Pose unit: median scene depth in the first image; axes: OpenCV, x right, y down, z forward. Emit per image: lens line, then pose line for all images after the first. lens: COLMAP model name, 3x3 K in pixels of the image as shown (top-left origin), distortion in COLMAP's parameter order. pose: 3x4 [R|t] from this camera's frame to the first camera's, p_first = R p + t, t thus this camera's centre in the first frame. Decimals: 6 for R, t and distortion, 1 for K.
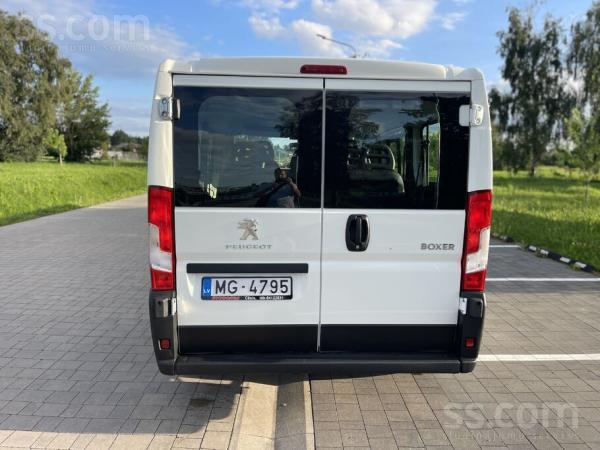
lens RADIAL K [[457.2, 0, 302.0], [0, 457.2, 223.8], [0, 0, 1]] dist [0.037018, -0.047490]
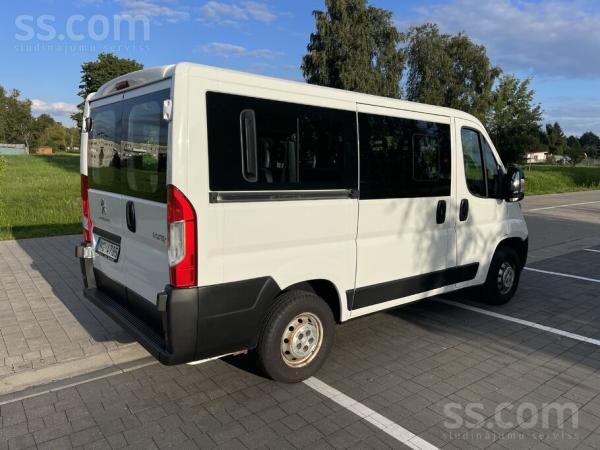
lens RADIAL K [[457.2, 0, 303.5], [0, 457.2, 228.9], [0, 0, 1]] dist [0.037018, -0.047490]
pose [[0.593224, 0.110326, -0.797442, 0.184547], [-0.111252, 0.992295, 0.054522, -0.008745], [0.797313, 0.056373, 0.600927, 0.086835]]
